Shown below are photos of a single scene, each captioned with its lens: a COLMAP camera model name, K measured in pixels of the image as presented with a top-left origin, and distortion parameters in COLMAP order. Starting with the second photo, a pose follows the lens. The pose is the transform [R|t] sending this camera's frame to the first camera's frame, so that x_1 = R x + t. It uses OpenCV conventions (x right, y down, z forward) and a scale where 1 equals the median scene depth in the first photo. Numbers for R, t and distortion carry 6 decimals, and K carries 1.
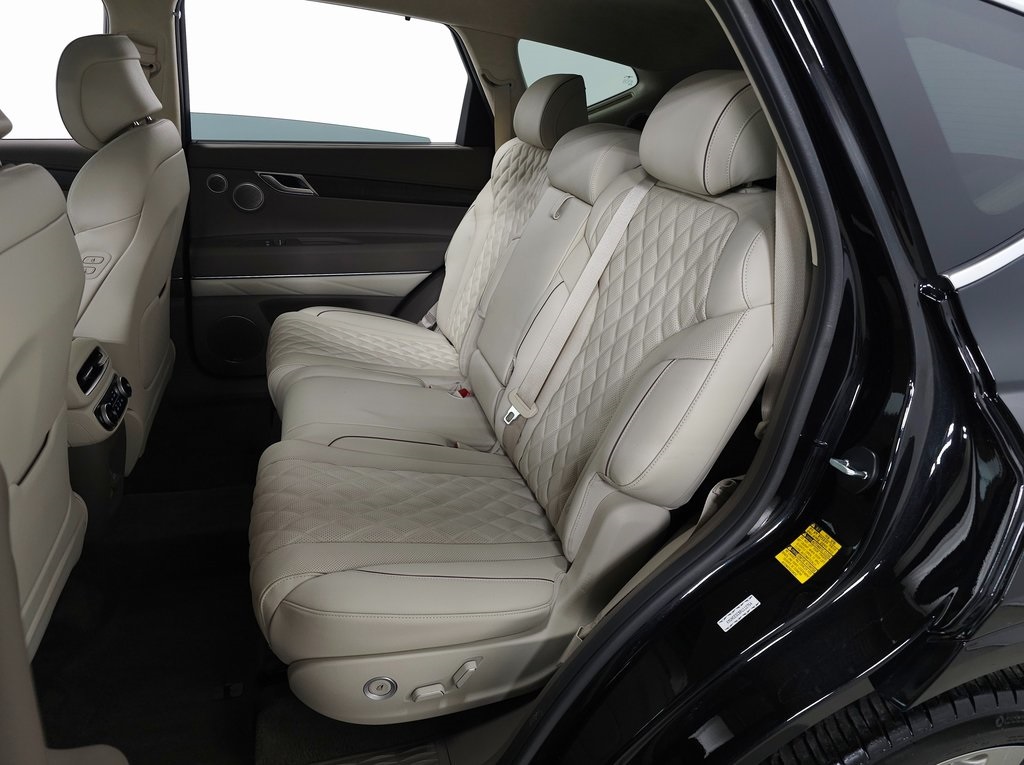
lens RADIAL K [[692.4, 0, 502.3], [0, 692.4, 383.3], [0, 0, 1]] dist [0.055719, -0.071664]
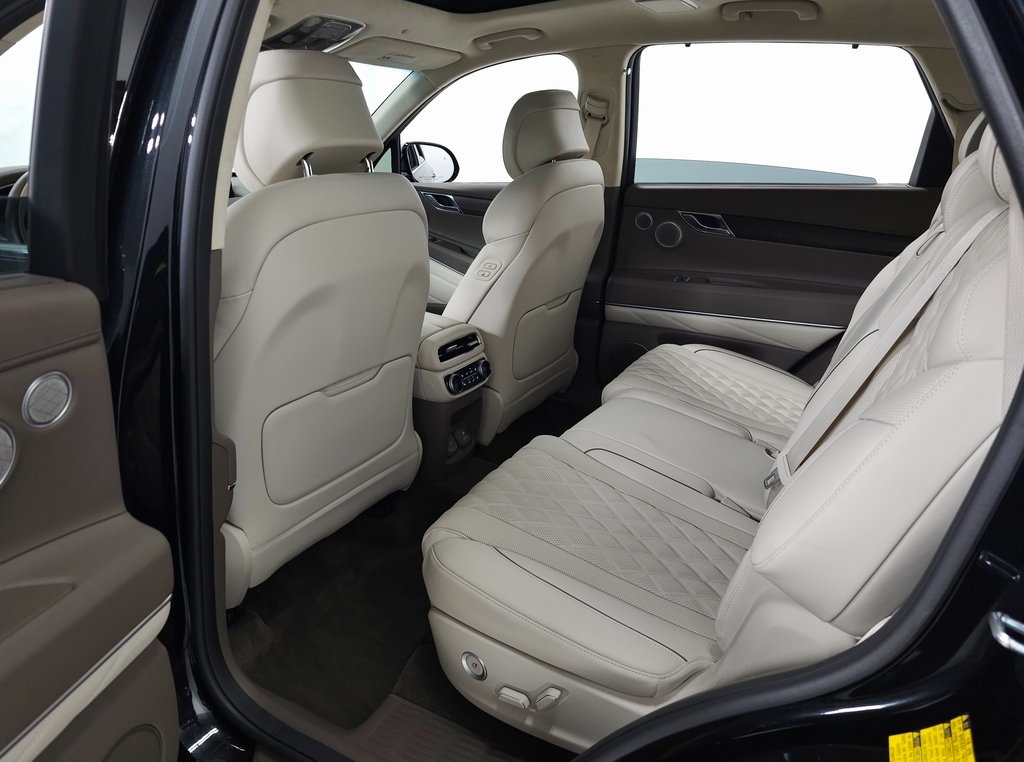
lens RADIAL K [[692.4, 0, 502.3], [0, 692.4, 381.8], [0, 0, 1]] dist [0.055719, -0.071664]
pose [[0.690350, 0.187086, -0.698868, 0.261621], [-0.257794, 0.966192, 0.003997, 0.011345], [0.675988, 0.177405, 0.715240, 0.120531]]
